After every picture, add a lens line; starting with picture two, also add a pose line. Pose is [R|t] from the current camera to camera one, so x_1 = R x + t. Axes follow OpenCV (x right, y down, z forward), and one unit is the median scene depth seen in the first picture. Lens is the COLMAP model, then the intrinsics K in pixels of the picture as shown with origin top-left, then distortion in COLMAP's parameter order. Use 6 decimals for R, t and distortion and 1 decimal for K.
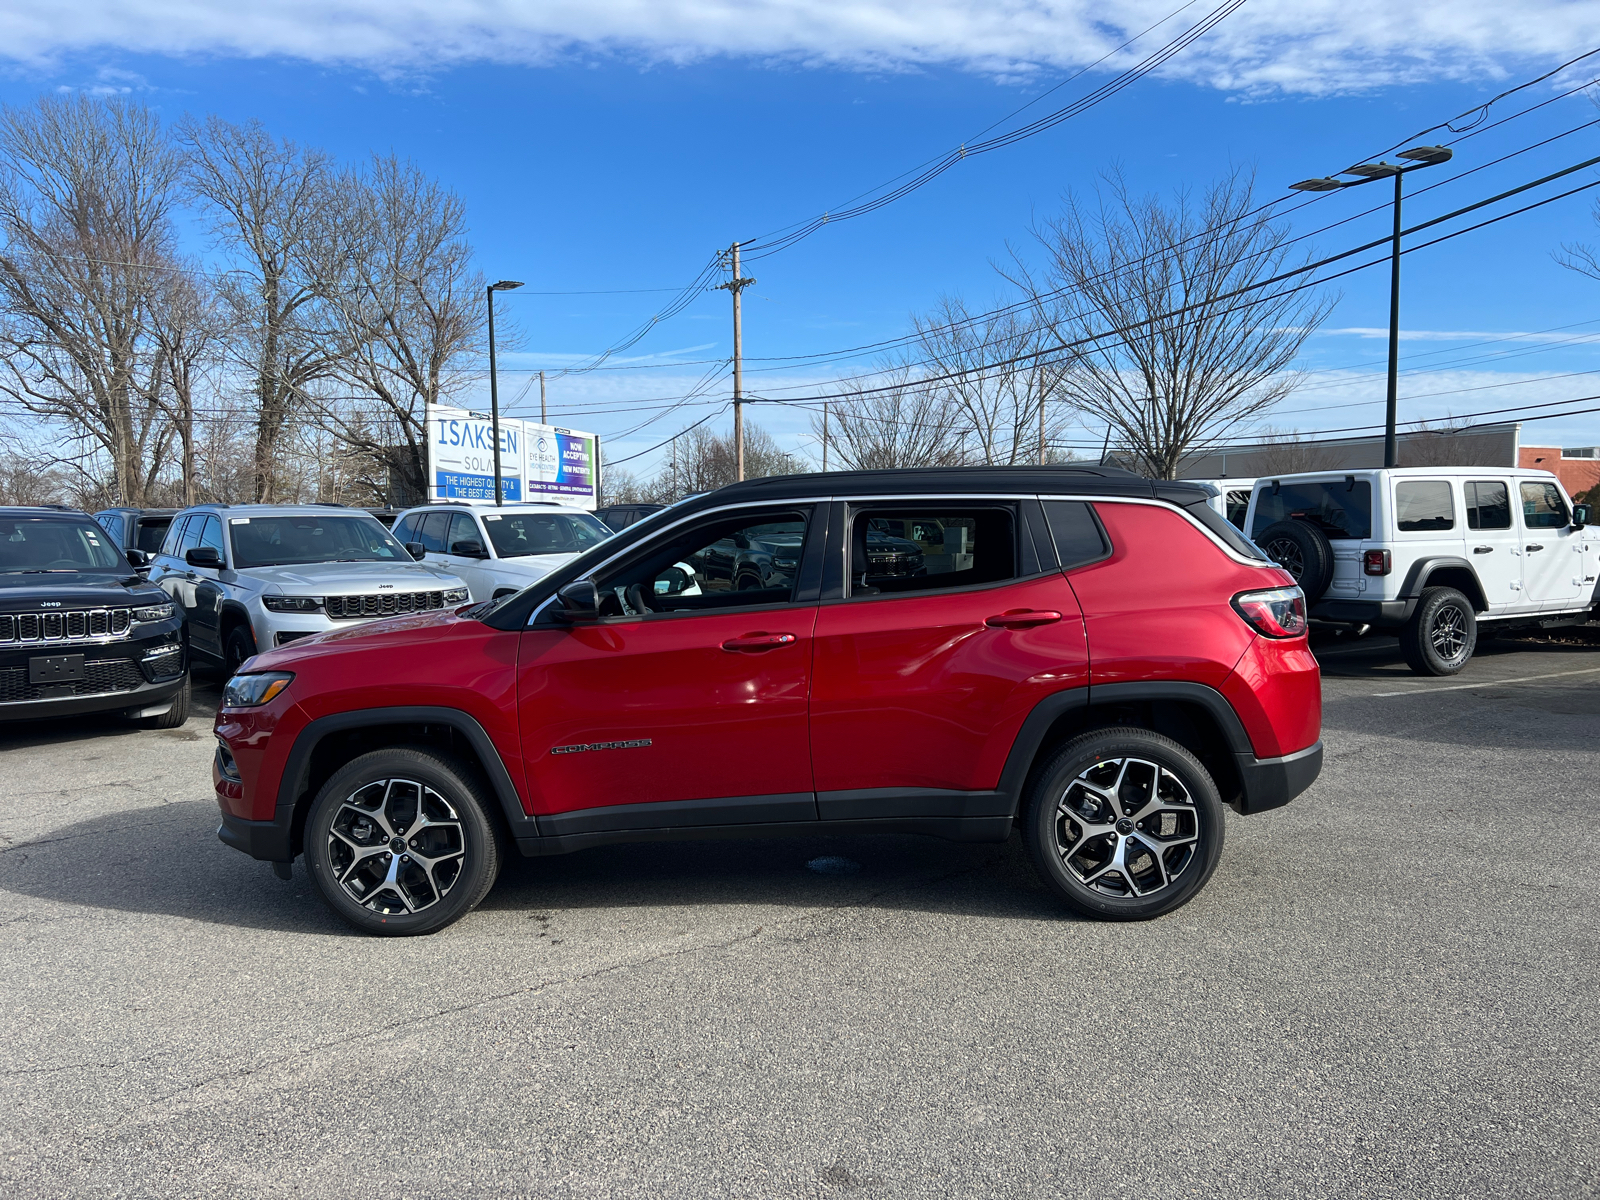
lens RADIAL K [[1199.1, 0, 792.7], [0, 1199.1, 599.3], [0, 0, 1]] dist [0.061544, -0.067290]
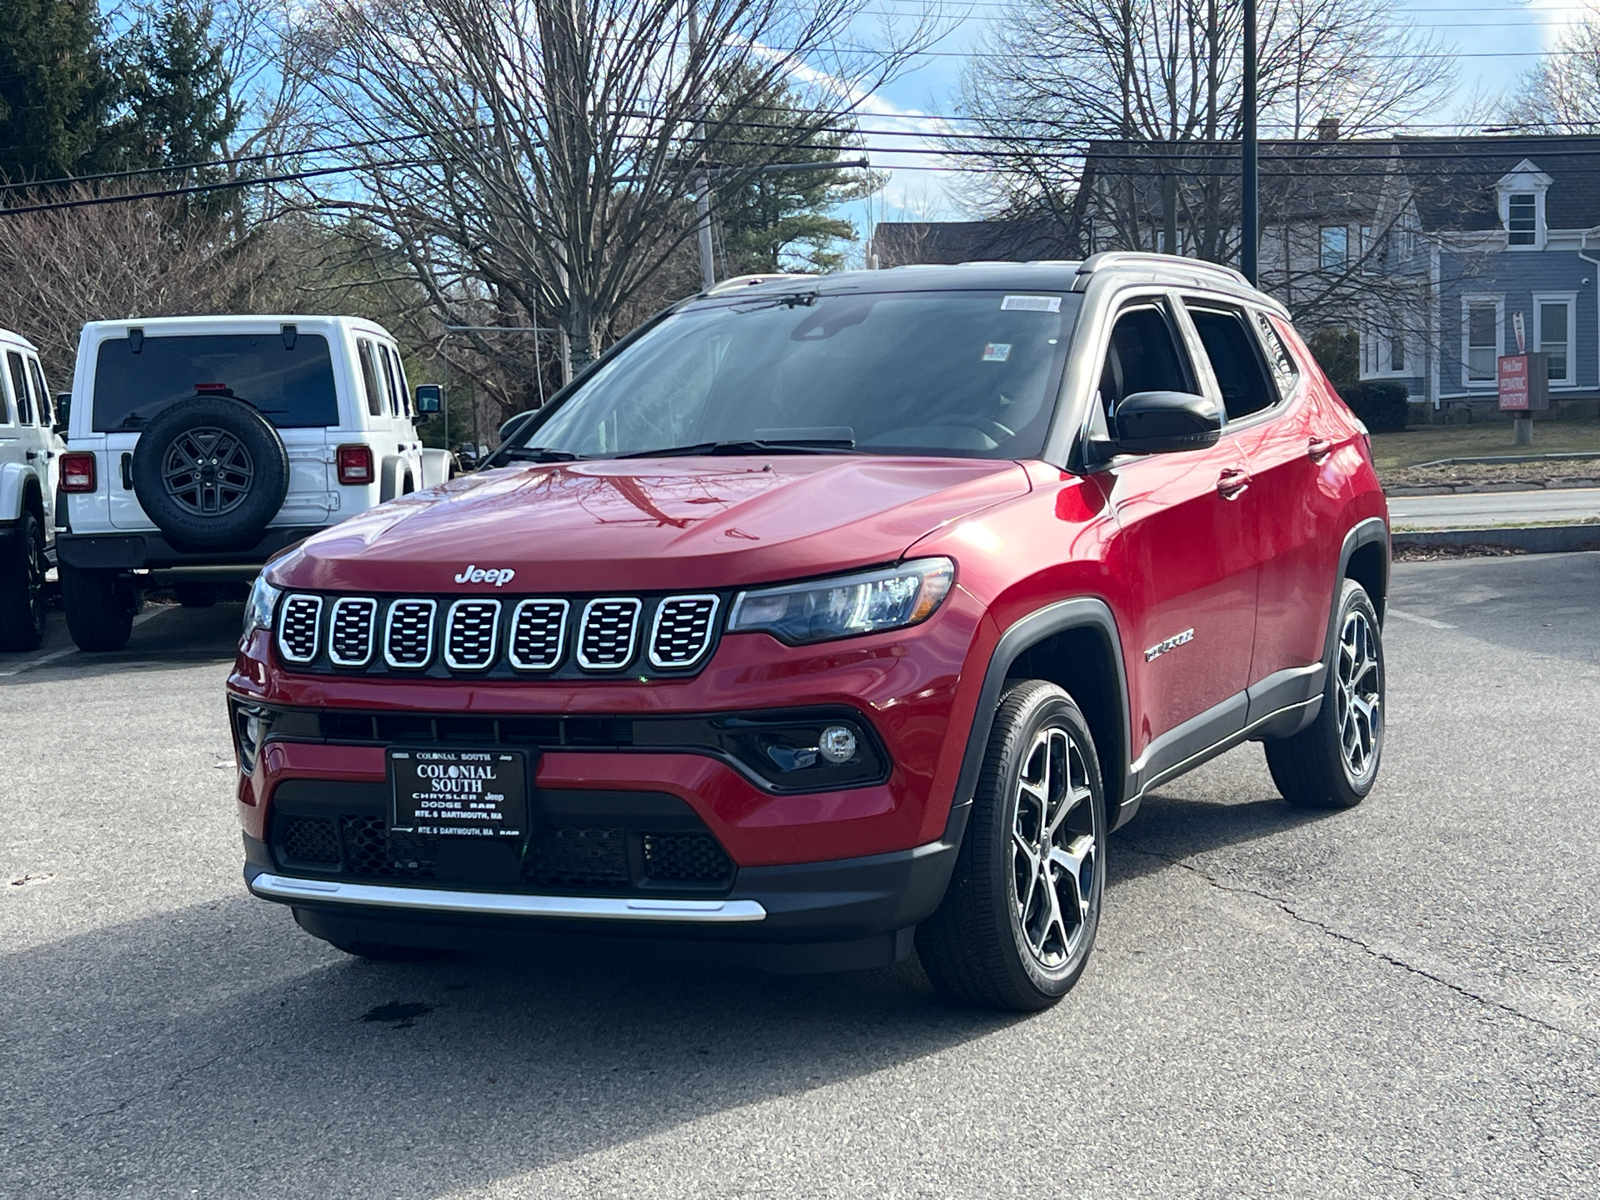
lens RADIAL K [[2508.5, 0, 794.5], [0, 2508.5, 565.6], [0, 0, 1]] dist [0.082367, 0.010061]
pose [[0.404429, -0.039151, 0.913731, -0.614819], [0.068072, 0.997601, 0.012615, 0.020906], [-0.912033, 0.057098, 0.406124, 0.263102]]
